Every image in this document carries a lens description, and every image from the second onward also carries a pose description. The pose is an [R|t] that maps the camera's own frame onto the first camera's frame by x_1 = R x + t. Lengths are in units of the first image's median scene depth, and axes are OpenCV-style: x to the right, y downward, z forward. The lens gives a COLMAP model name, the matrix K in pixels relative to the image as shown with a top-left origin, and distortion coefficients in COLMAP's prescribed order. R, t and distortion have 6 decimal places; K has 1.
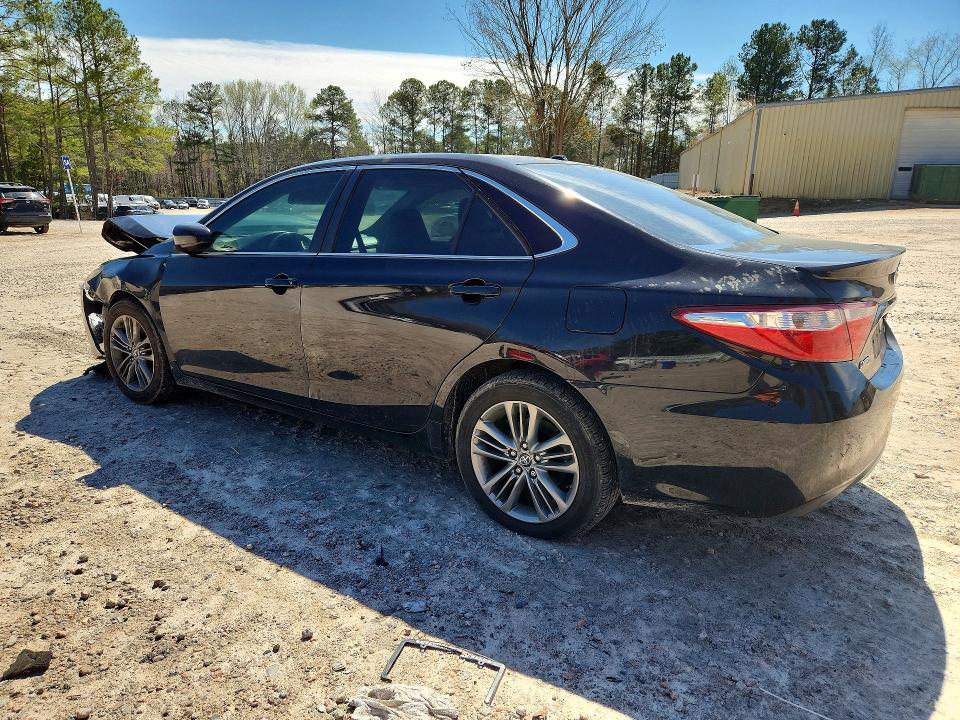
lens RADIAL K [[745.2, 0, 480.0], [0, 745.2, 360.0], [0, 0, 1]] dist [0.008559, 0.009938]
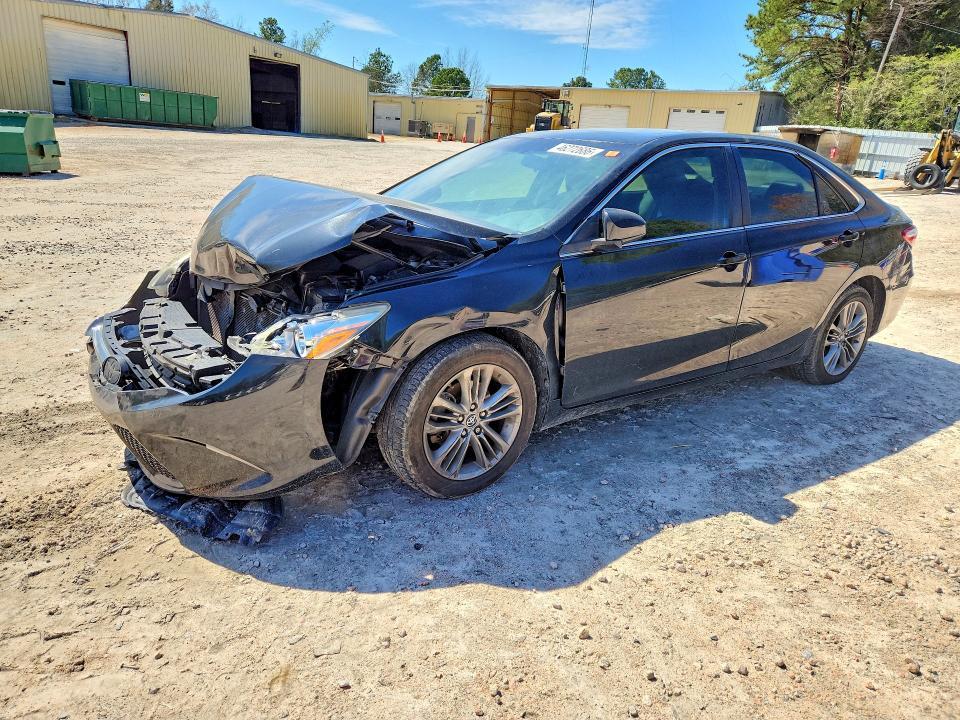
lens RADIAL K [[745.2, 0, 480.0], [0, 745.2, 360.0], [0, 0, 1]] dist [0.008559, 0.009938]
pose [[0.254232, -0.283462, 0.924670, -1.322607], [0.163203, 0.954947, 0.247872, -0.280952], [-0.953274, 0.087892, 0.289039, 1.018425]]
